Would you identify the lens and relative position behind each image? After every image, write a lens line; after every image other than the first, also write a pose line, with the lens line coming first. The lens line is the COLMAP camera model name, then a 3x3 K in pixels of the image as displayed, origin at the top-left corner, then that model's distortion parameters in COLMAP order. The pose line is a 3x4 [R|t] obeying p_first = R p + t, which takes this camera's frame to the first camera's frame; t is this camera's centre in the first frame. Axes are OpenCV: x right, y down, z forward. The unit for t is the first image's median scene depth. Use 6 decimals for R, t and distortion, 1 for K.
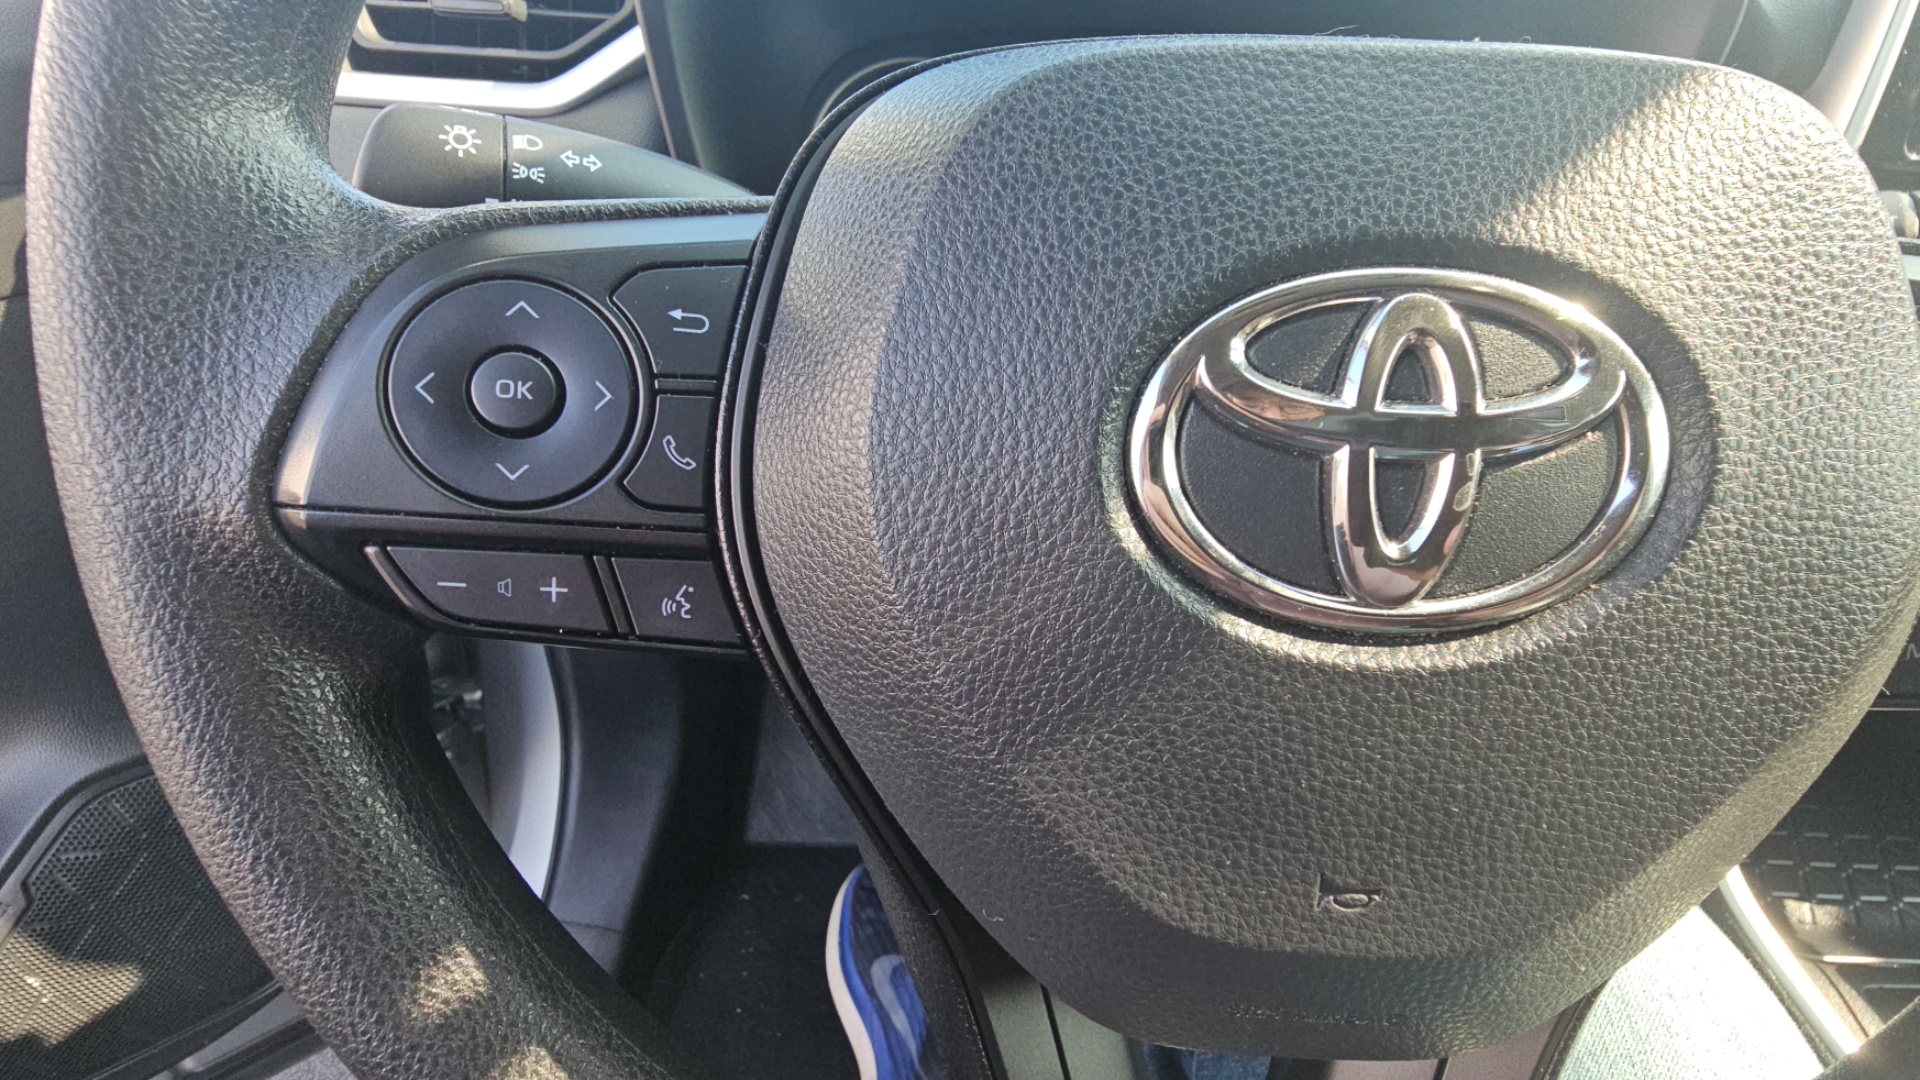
lens RADIAL K [[859.3, 0, 982.3], [0, 859.3, 538.3], [0, 0, 1]] dist [0.012642, -0.009651]
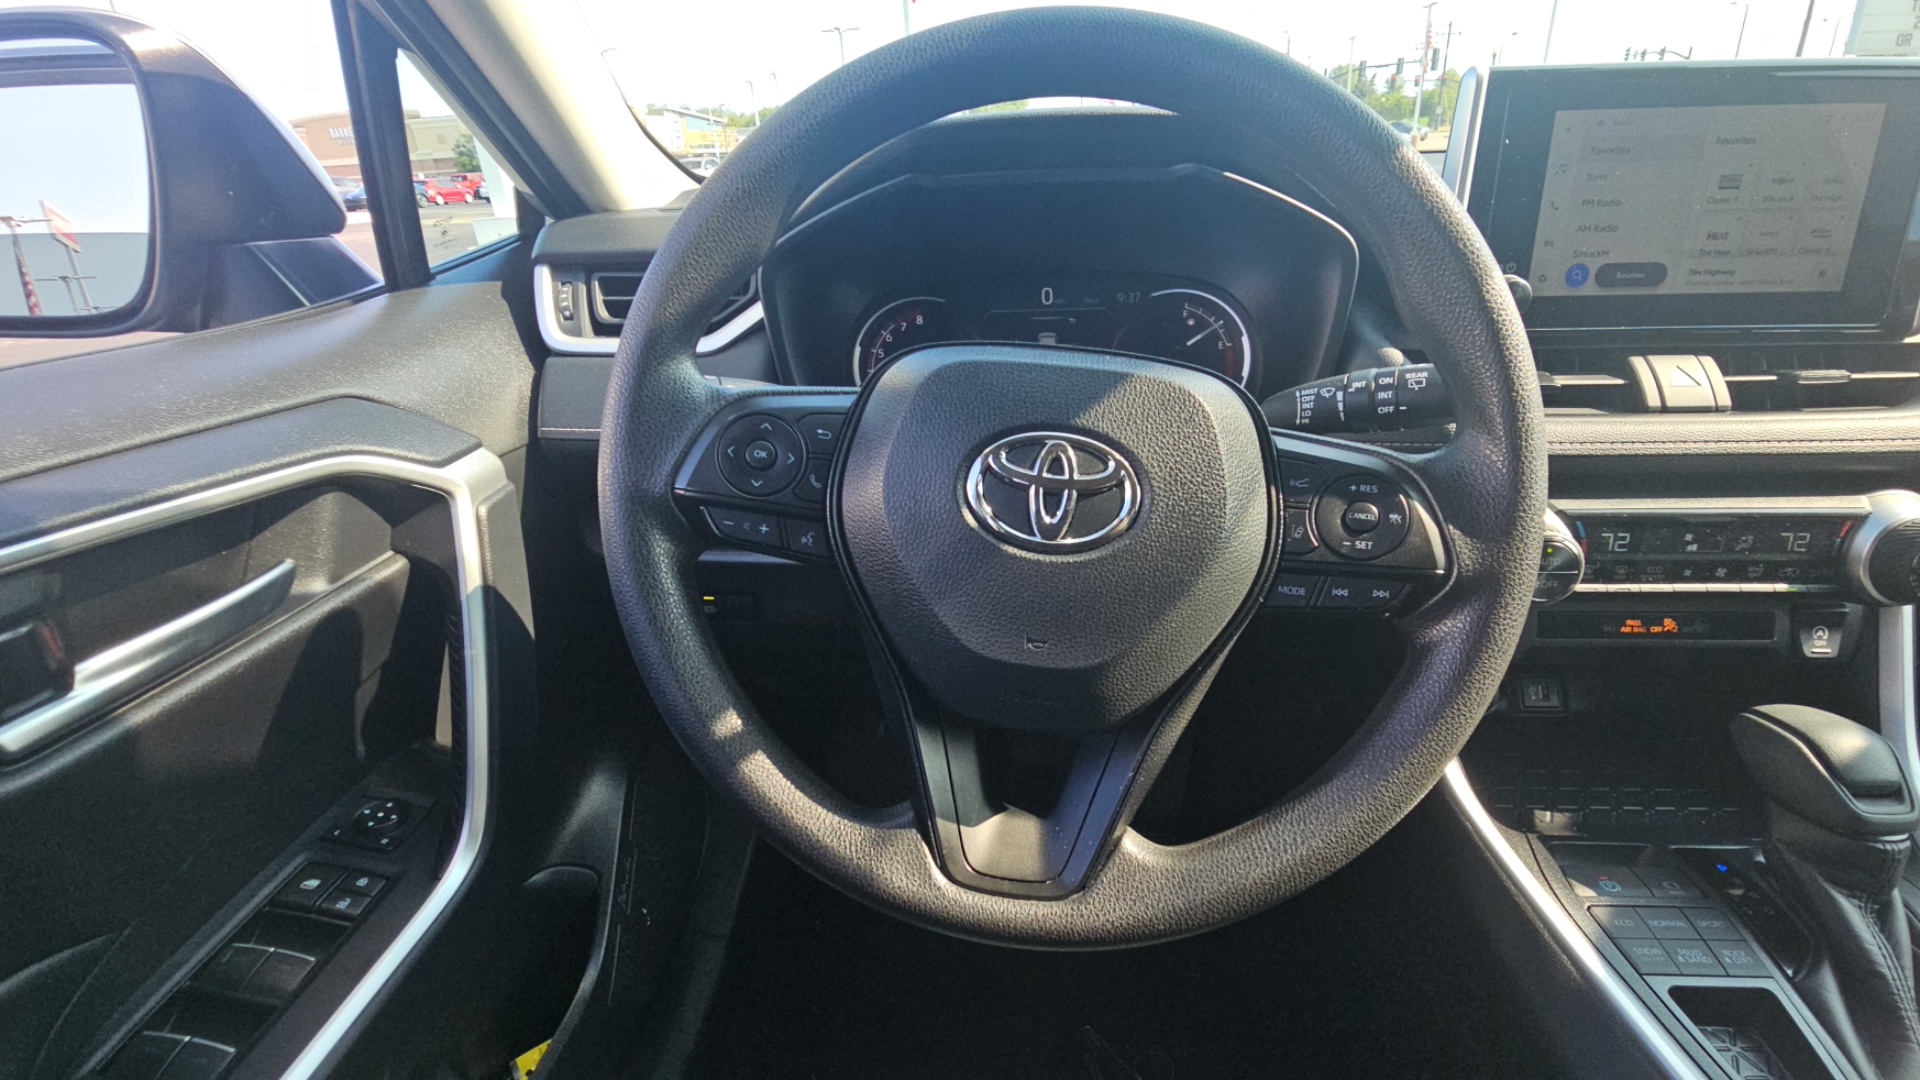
lens RADIAL K [[859.3, 0, 981.0], [0, 859.3, 541.8], [0, 0, 1]] dist [0.012642, -0.009651]
pose [[0.997383, -0.052852, -0.049338, 0.359562], [0.045207, 0.988407, -0.144943, 0.500546], [0.056427, 0.142333, 0.988209, -1.951215]]
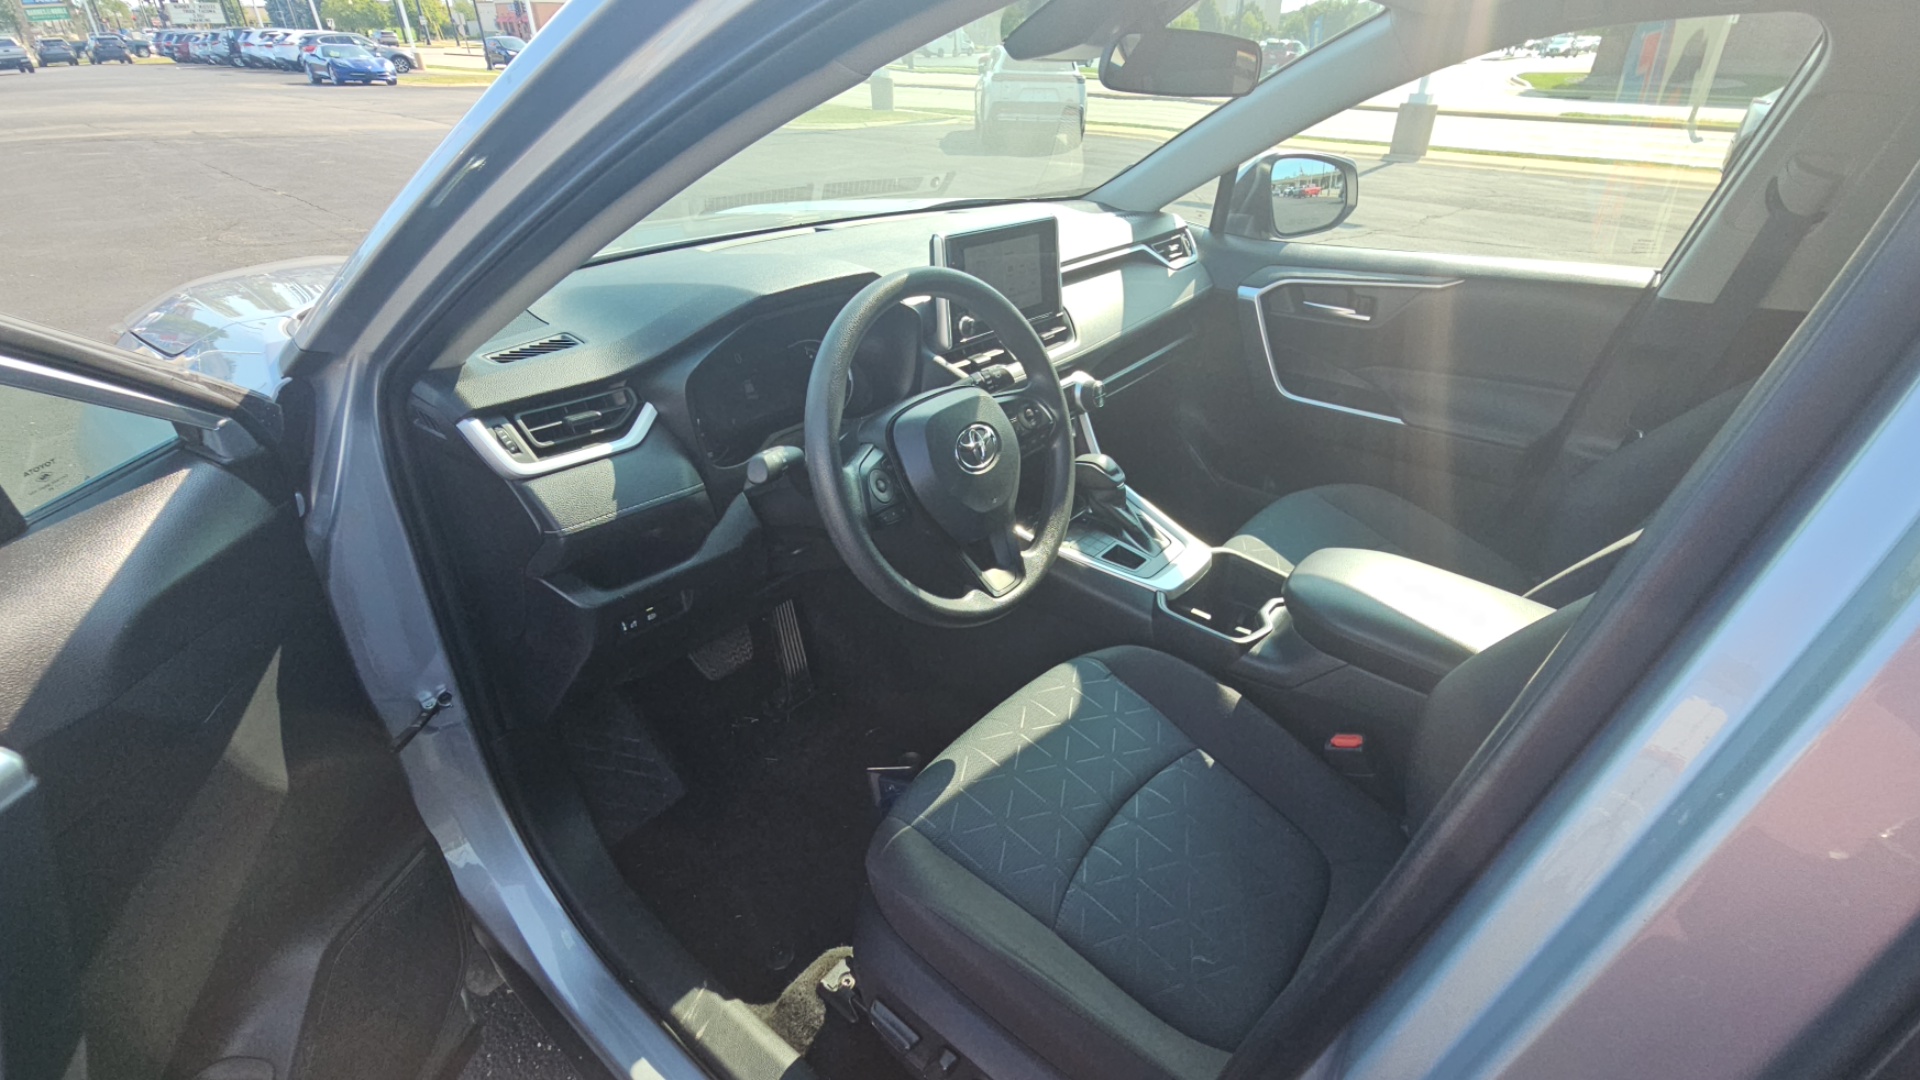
lens RADIAL K [[859.3, 0, 976.8], [0, 859.3, 534.2], [0, 0, 1]] dist [0.012642, -0.009651]
pose [[0.596726, -0.408064, 0.690943, -5.459634], [0.433158, 0.888627, 0.150721, -0.588950], [-0.675494, 0.209348, 0.707023, -4.600692]]
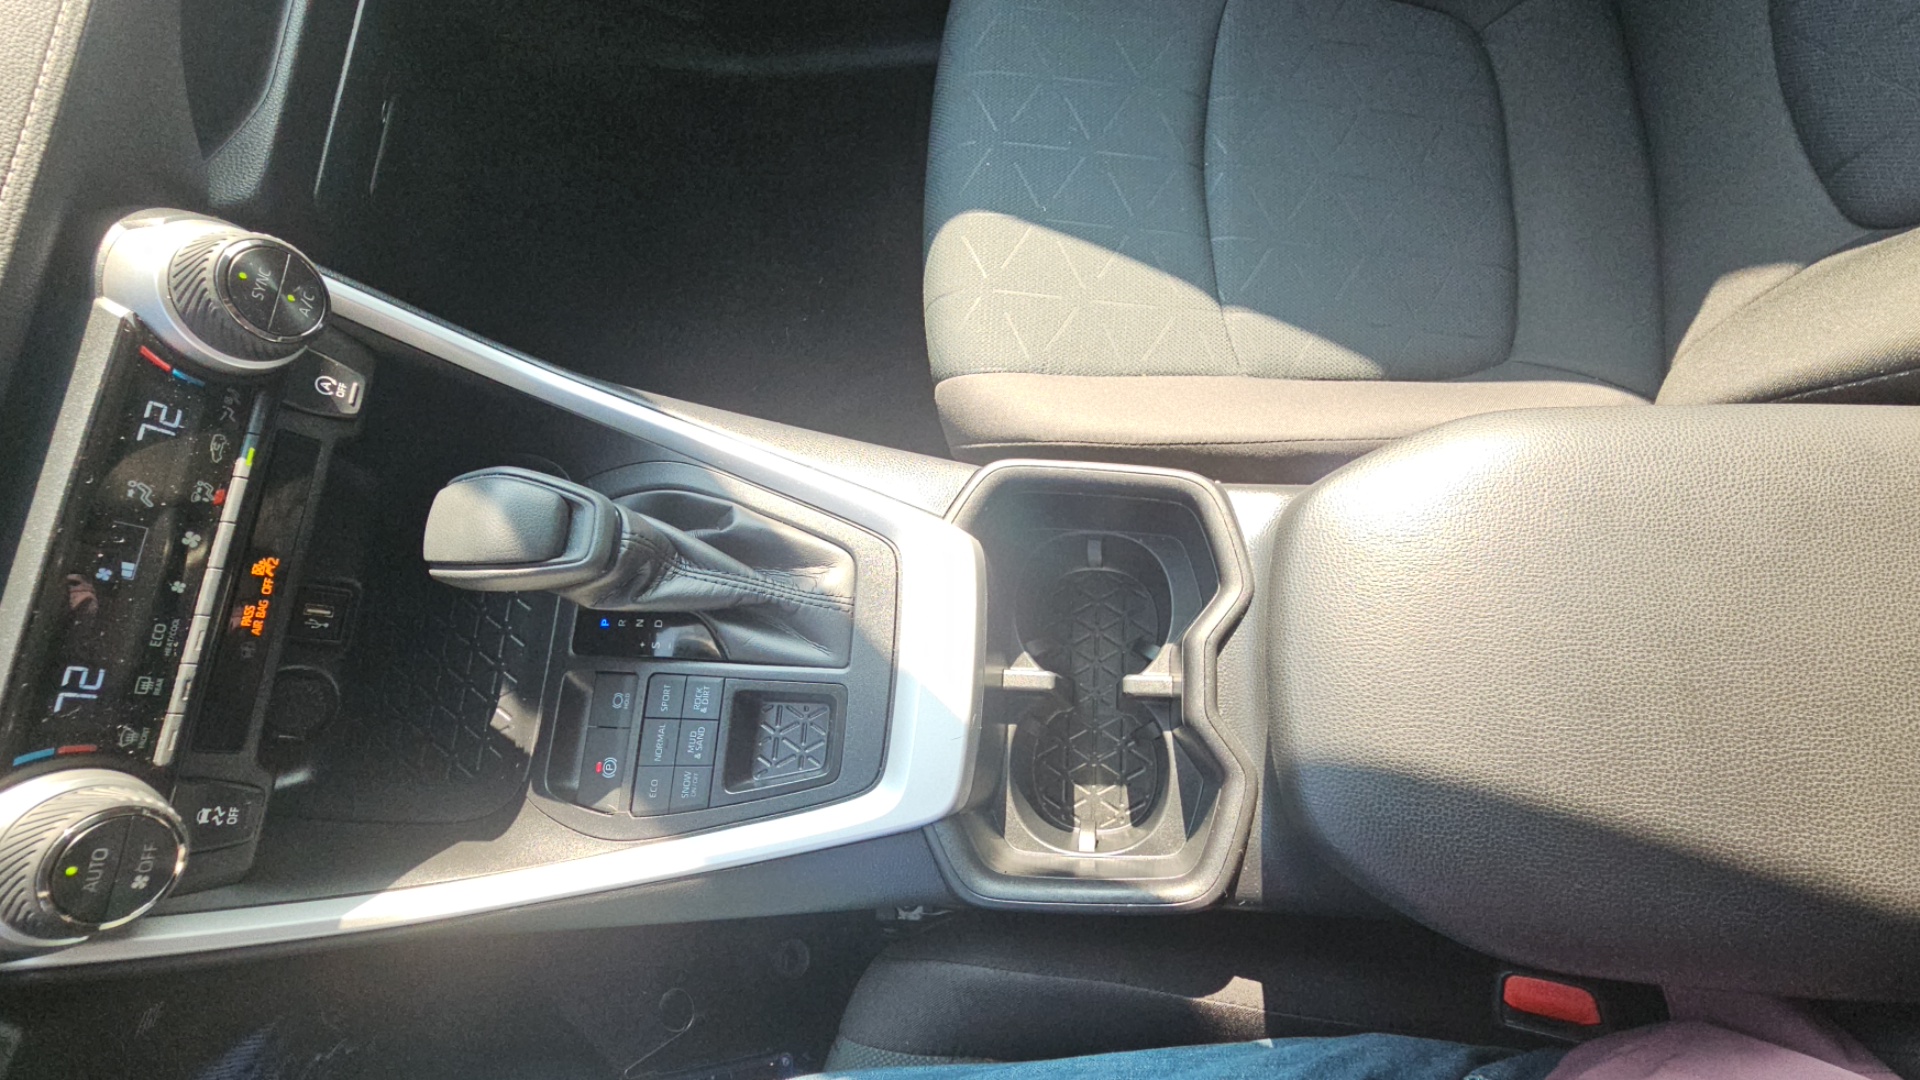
lens RADIAL K [[859.3, 0, 973.8], [0, 859.3, 543.3], [0, 0, 1]] dist [0.012642, -0.009651]
pose [[0.024108, -0.979351, 0.200726, 3.409303], [0.686069, 0.162248, 0.709214, -0.069244], [-0.727137, 0.120615, 0.675814, -1.216678]]
